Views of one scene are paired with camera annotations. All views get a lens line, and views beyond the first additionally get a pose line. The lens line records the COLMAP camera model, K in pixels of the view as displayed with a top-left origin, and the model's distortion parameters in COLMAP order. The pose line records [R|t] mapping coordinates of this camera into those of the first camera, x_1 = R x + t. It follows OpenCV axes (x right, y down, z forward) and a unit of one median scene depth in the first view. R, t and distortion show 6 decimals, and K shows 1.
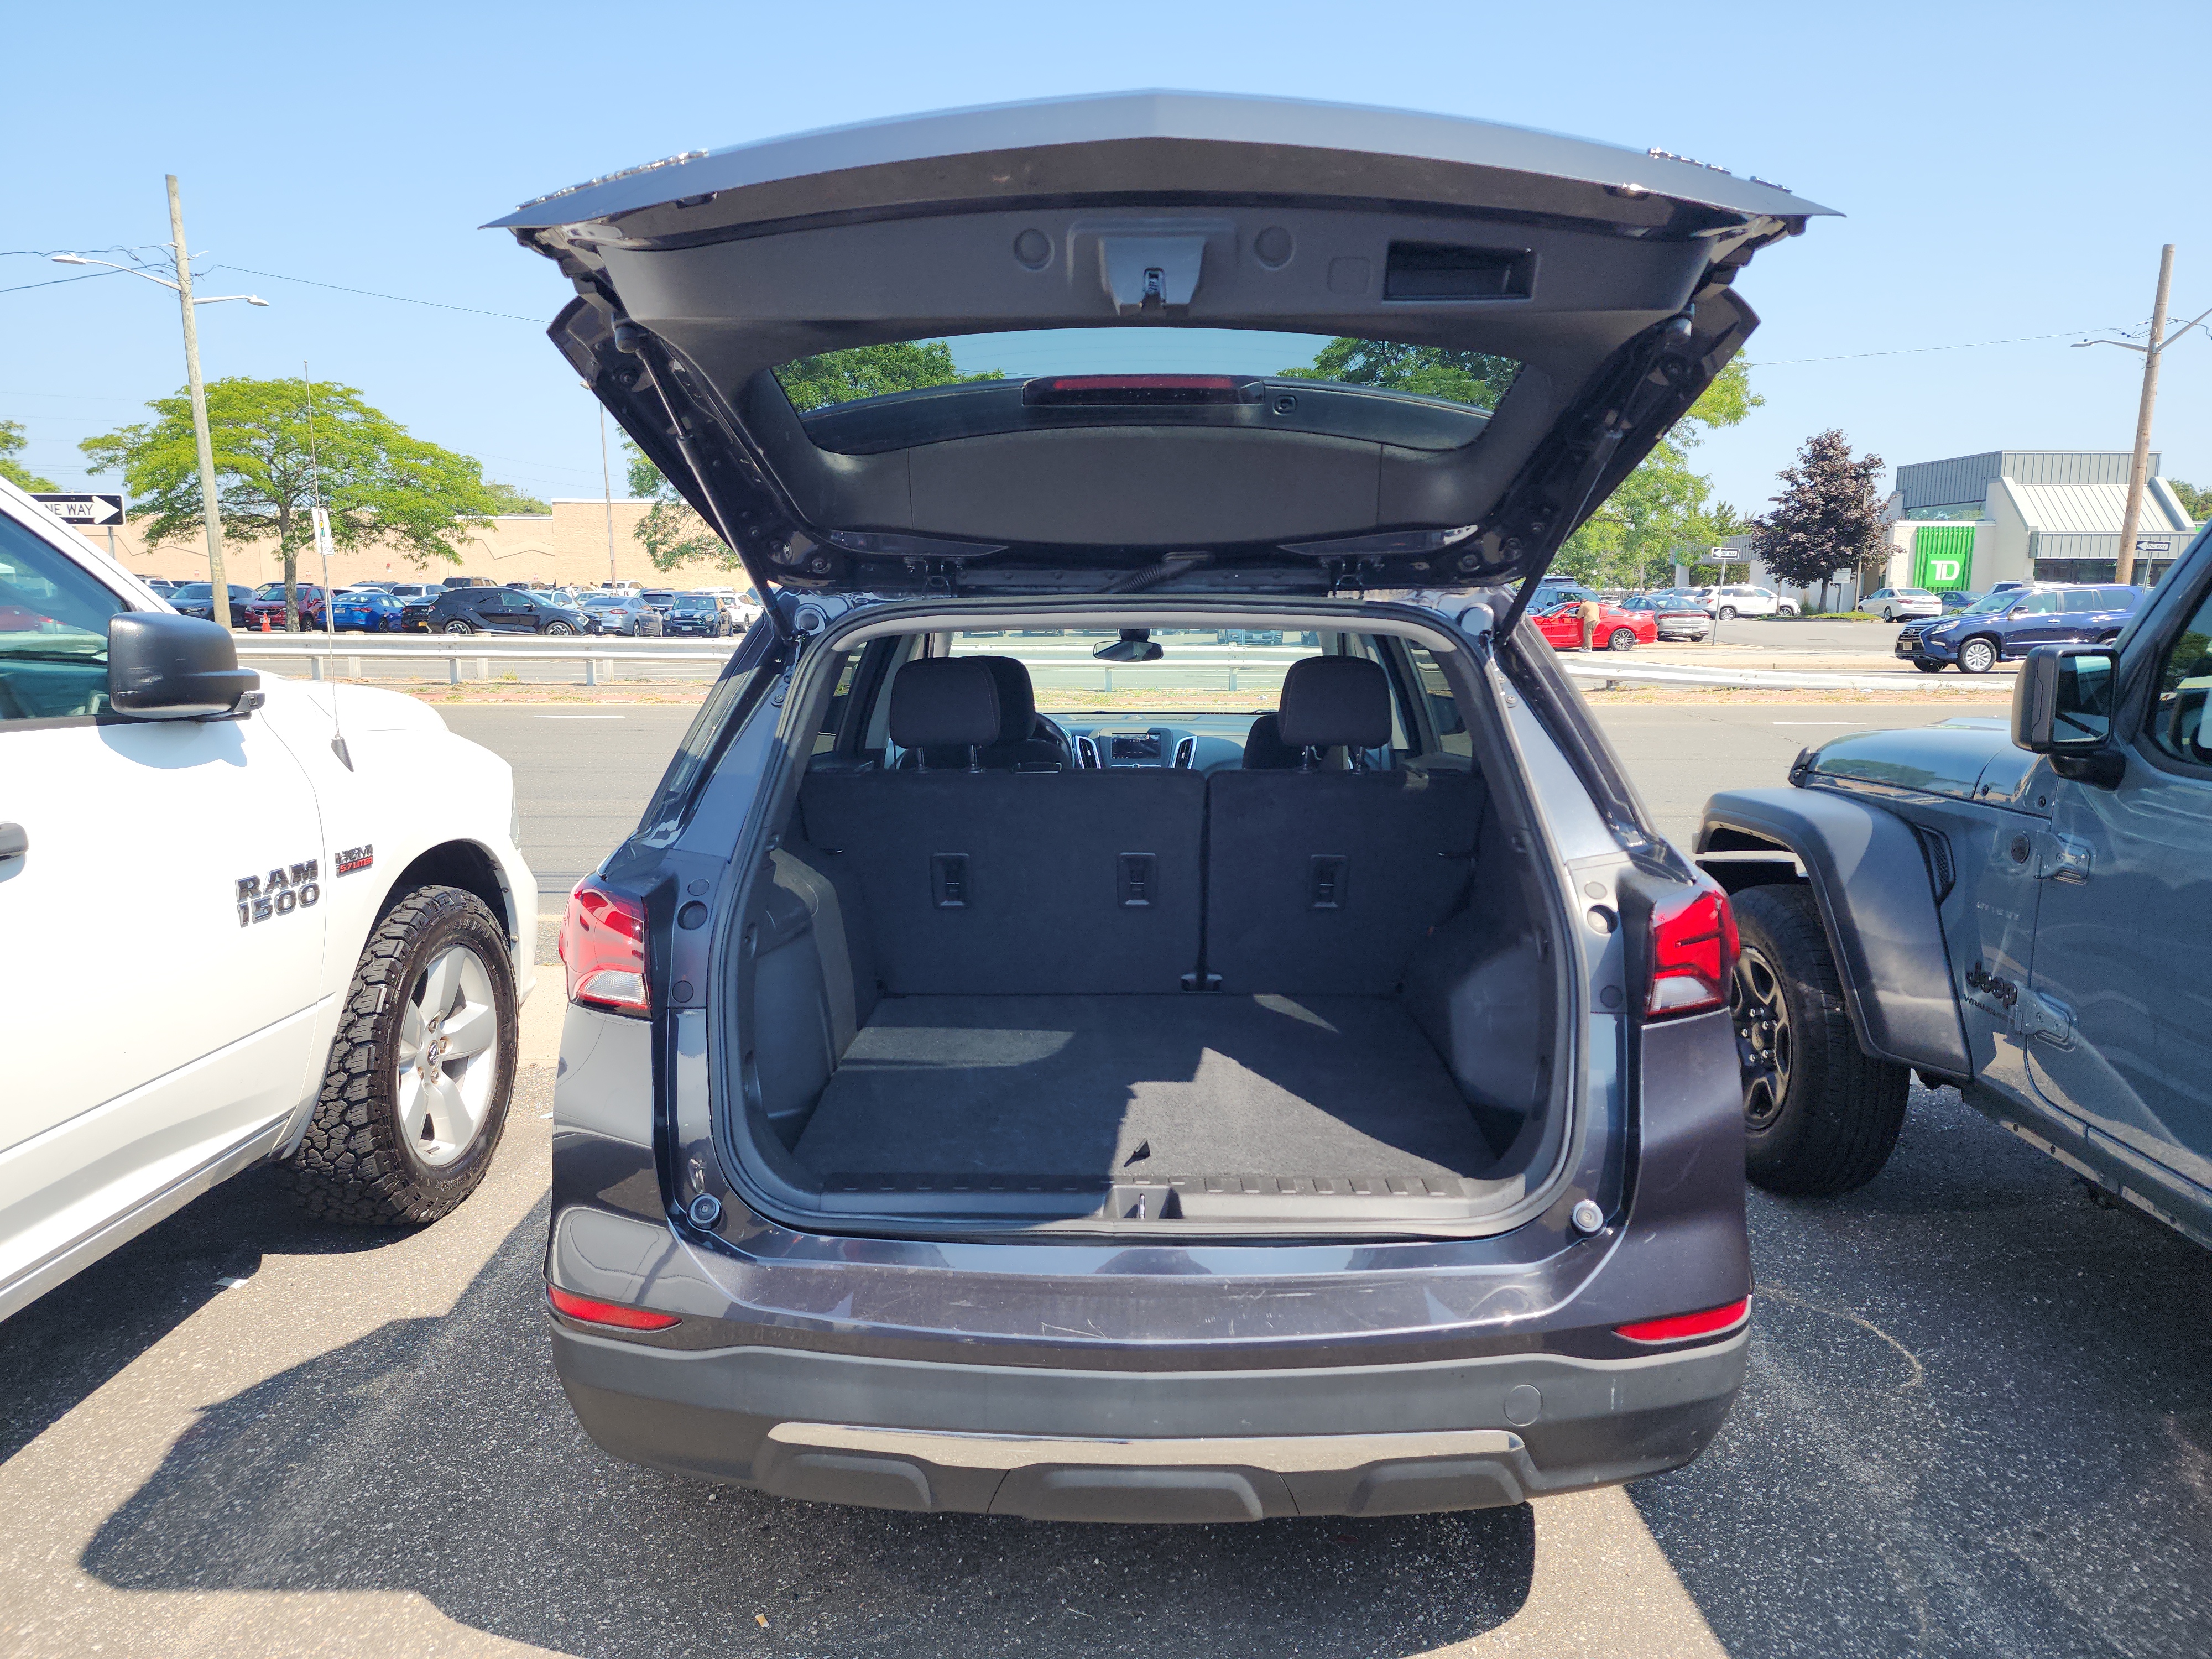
lens RADIAL K [[1520.2, 0, 1103.1], [0, 1520.2, 797.9], [0, 0, 1]] dist [0.050818, -0.053864]
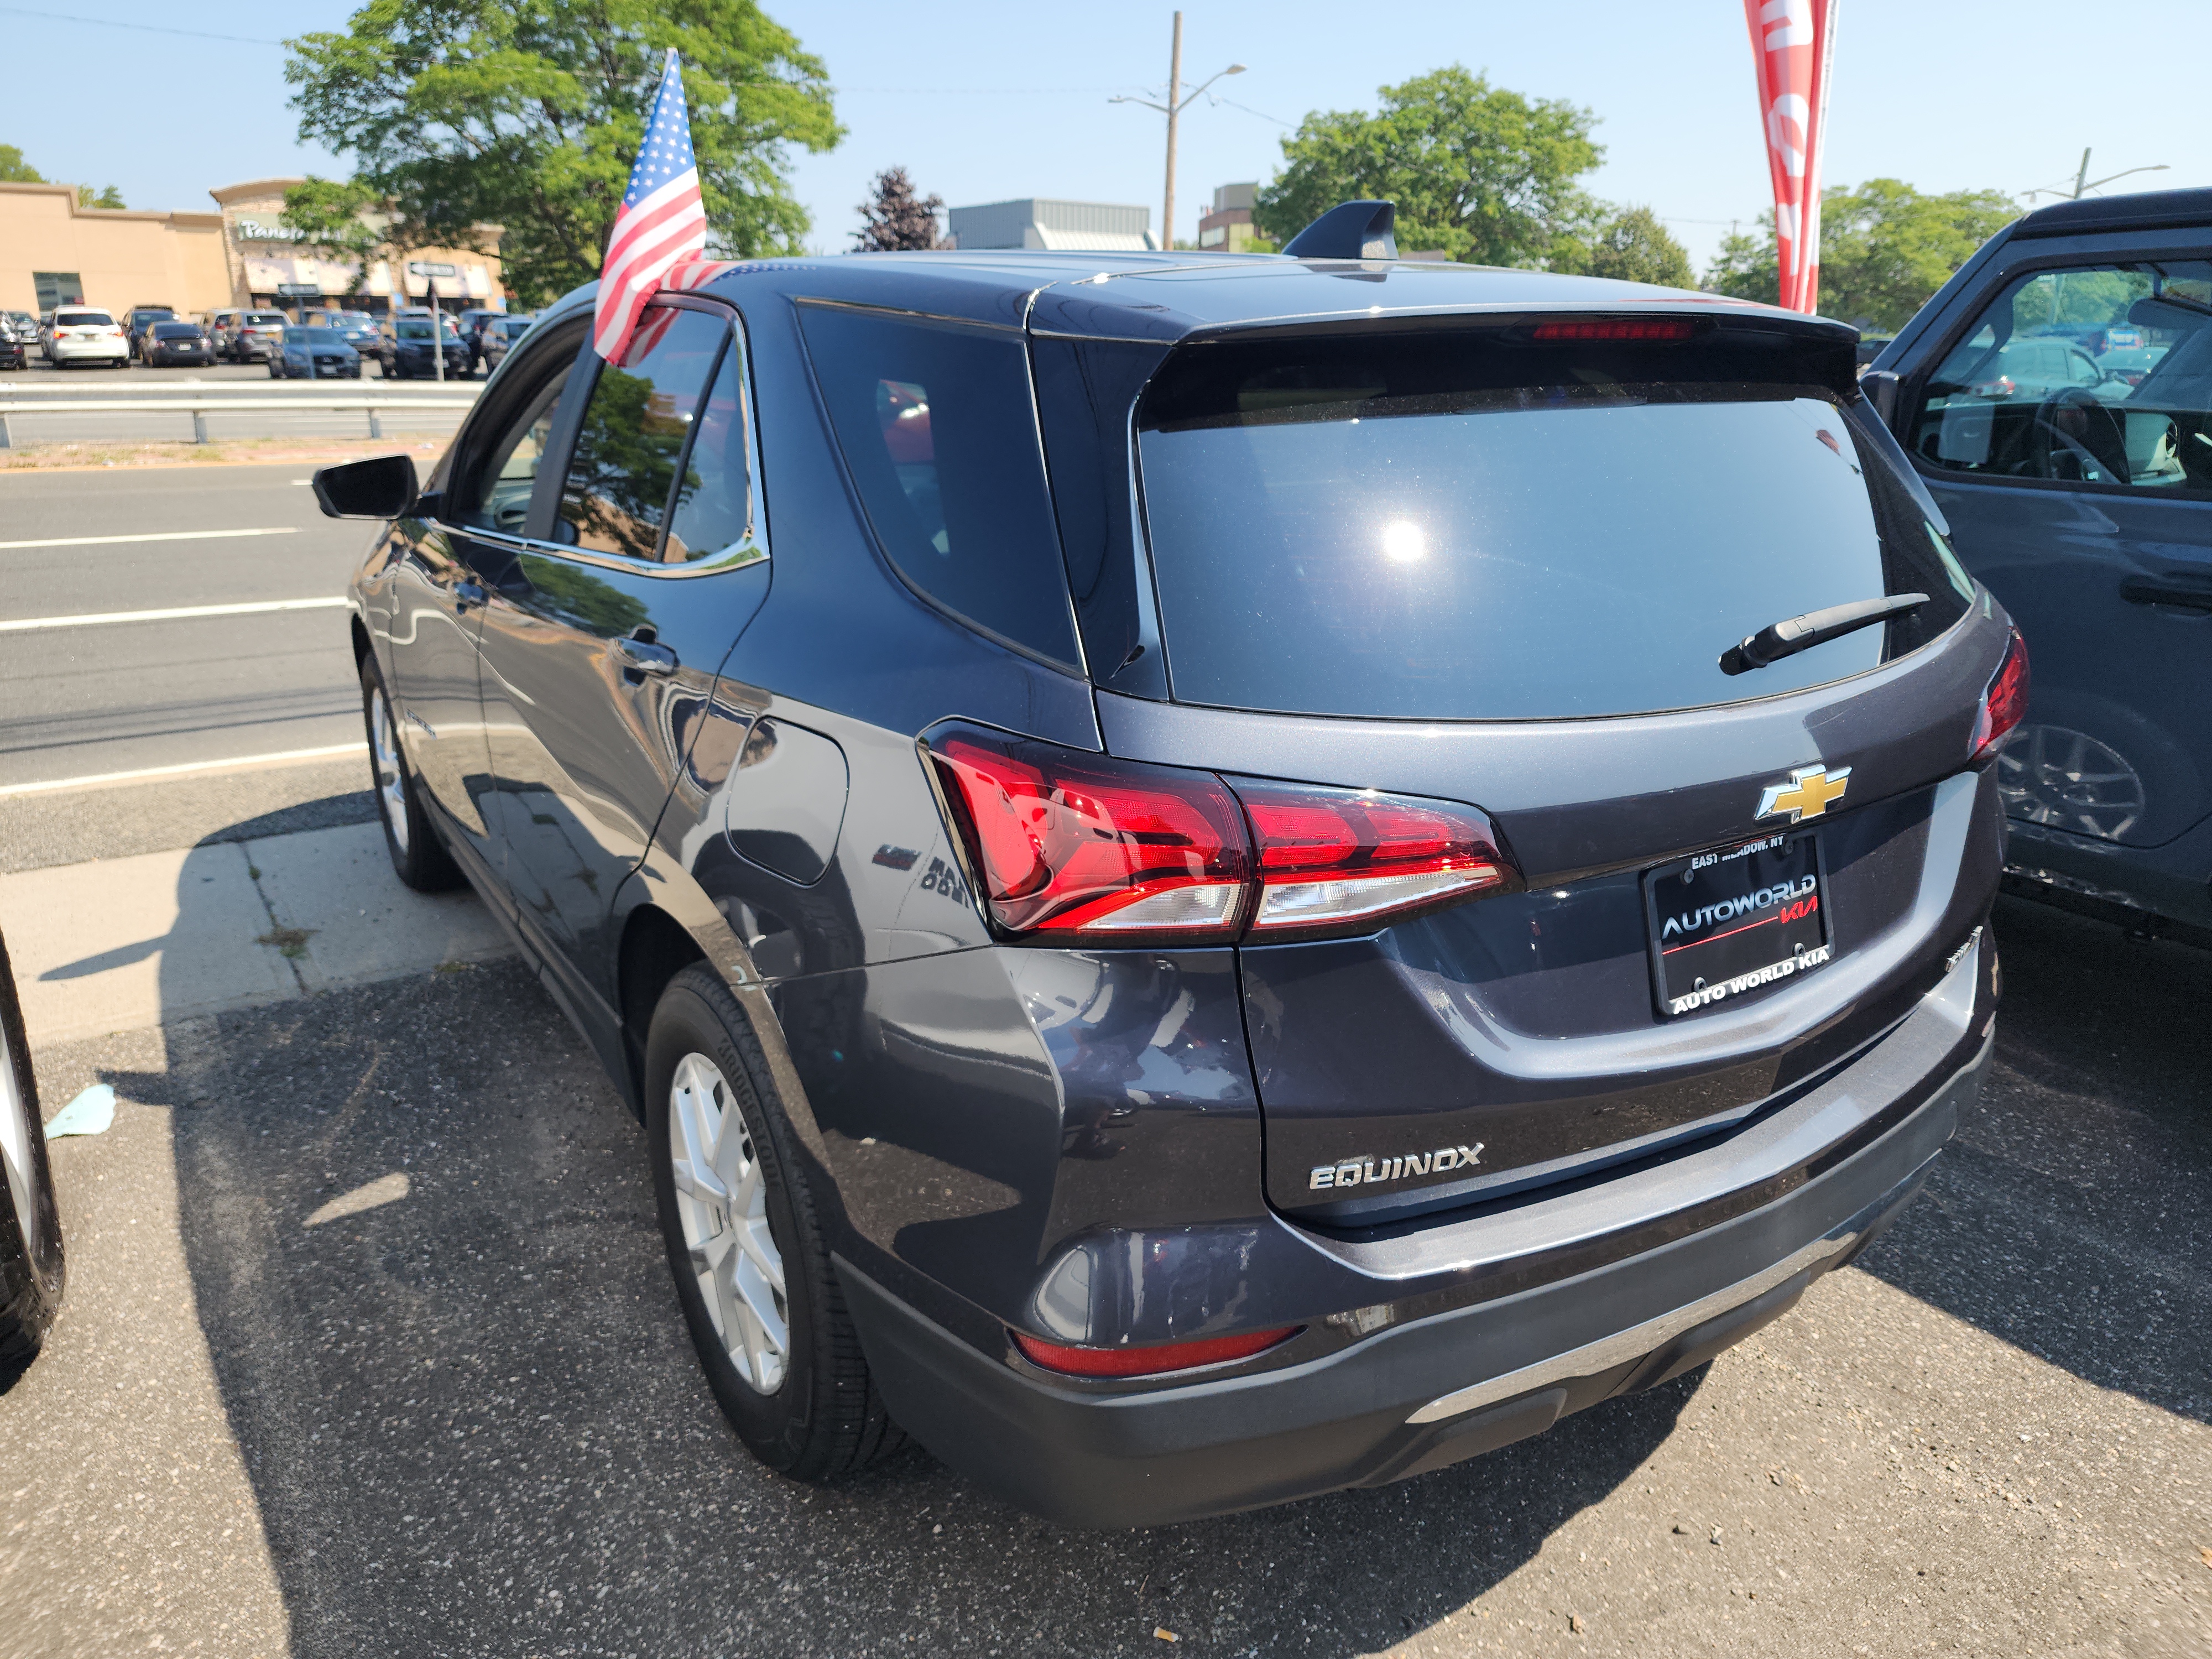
lens RADIAL K [[1520.2, 0, 1129.4], [0, 1520.2, 812.0], [0, 0, 1]] dist [0.050818, -0.053864]
pose [[0.817263, -0.163626, 0.552546, -0.585201], [0.066055, 0.979121, 0.192248, -0.041065], [-0.572466, -0.120619, 0.811008, 0.393793]]
